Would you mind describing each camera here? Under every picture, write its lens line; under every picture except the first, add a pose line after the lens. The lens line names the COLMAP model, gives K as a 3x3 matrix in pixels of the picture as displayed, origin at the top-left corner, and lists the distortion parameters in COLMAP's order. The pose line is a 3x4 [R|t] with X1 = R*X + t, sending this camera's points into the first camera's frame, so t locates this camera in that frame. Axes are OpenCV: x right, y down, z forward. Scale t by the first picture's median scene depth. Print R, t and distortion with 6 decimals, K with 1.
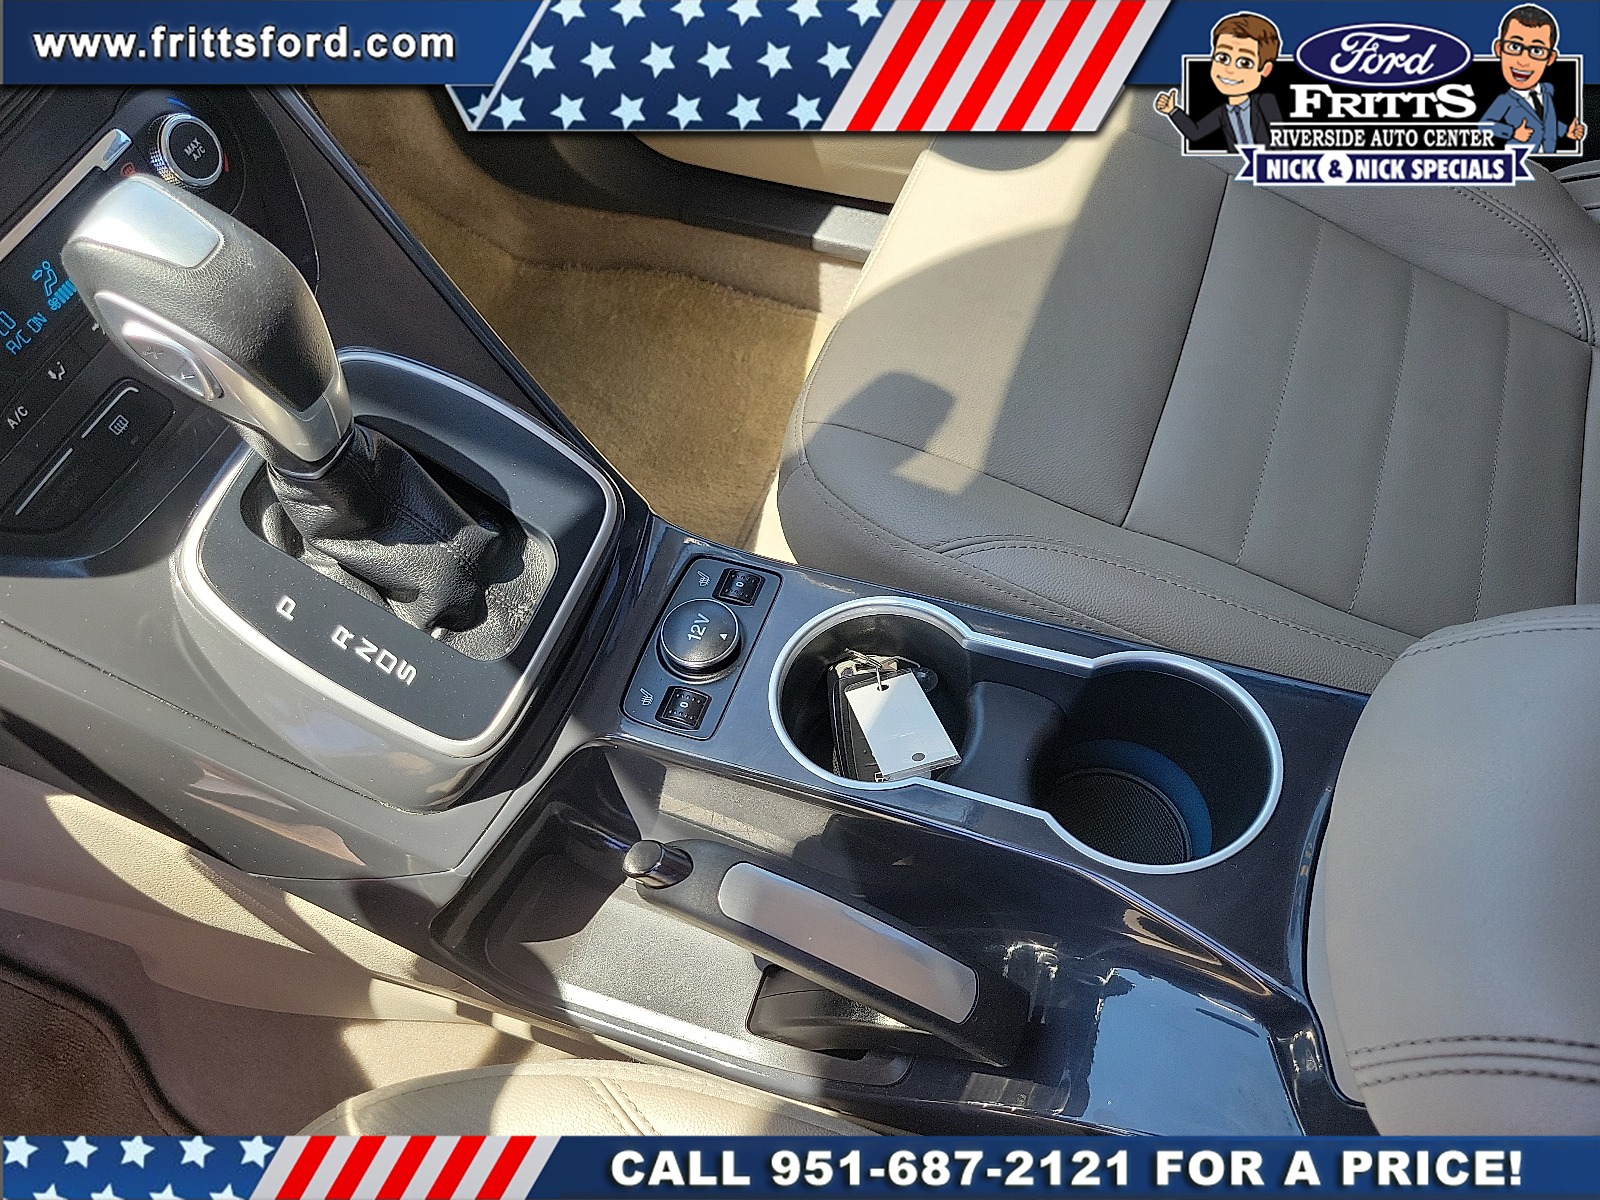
lens RADIAL K [[1180.3, 0, 800.0], [0, 1180.3, 600.0], [0, 0, 1]] dist [-0.002583, 0.000551]
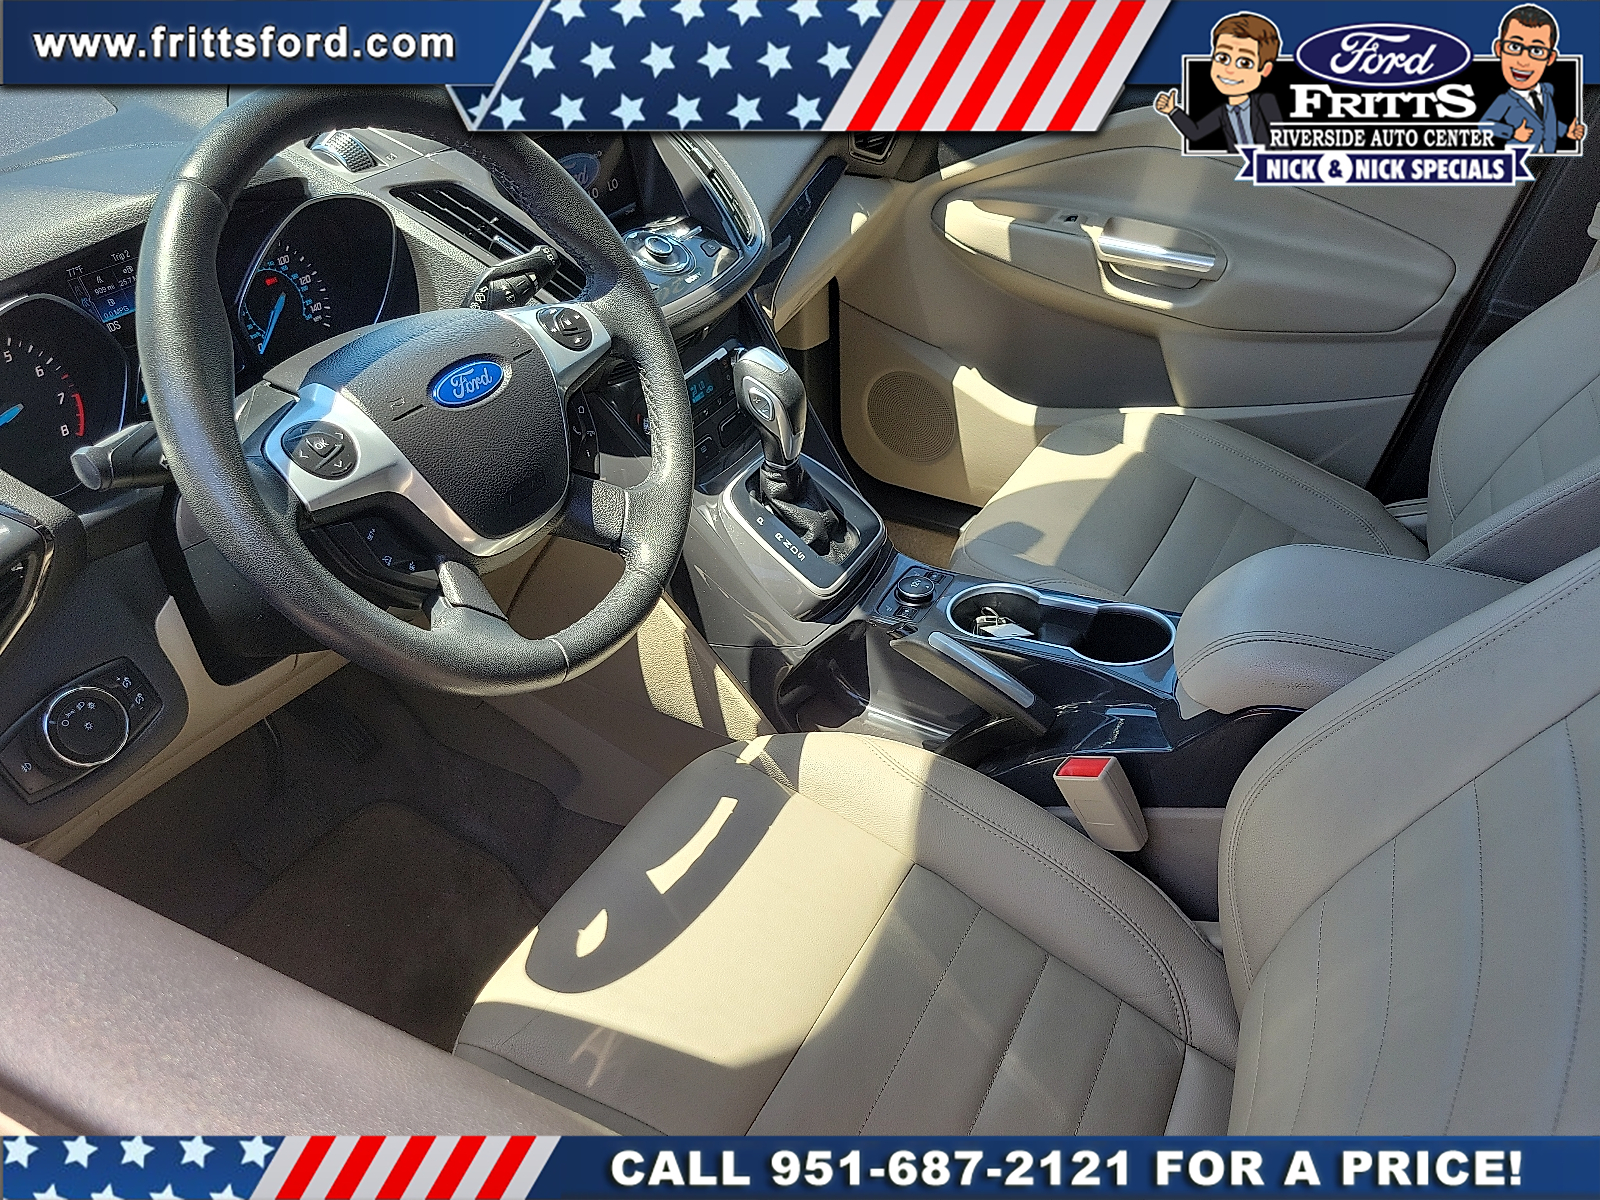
lens RADIAL K [[1180.3, 0, 800.0], [0, 1180.3, 600.0], [0, 0, 1]] dist [-0.002583, 0.000551]
pose [[0.988536, 0.112826, -0.100331, -0.088310], [-0.141516, 0.923996, -0.355252, 0.957924], [0.052624, 0.365378, 0.929370, -1.131919]]
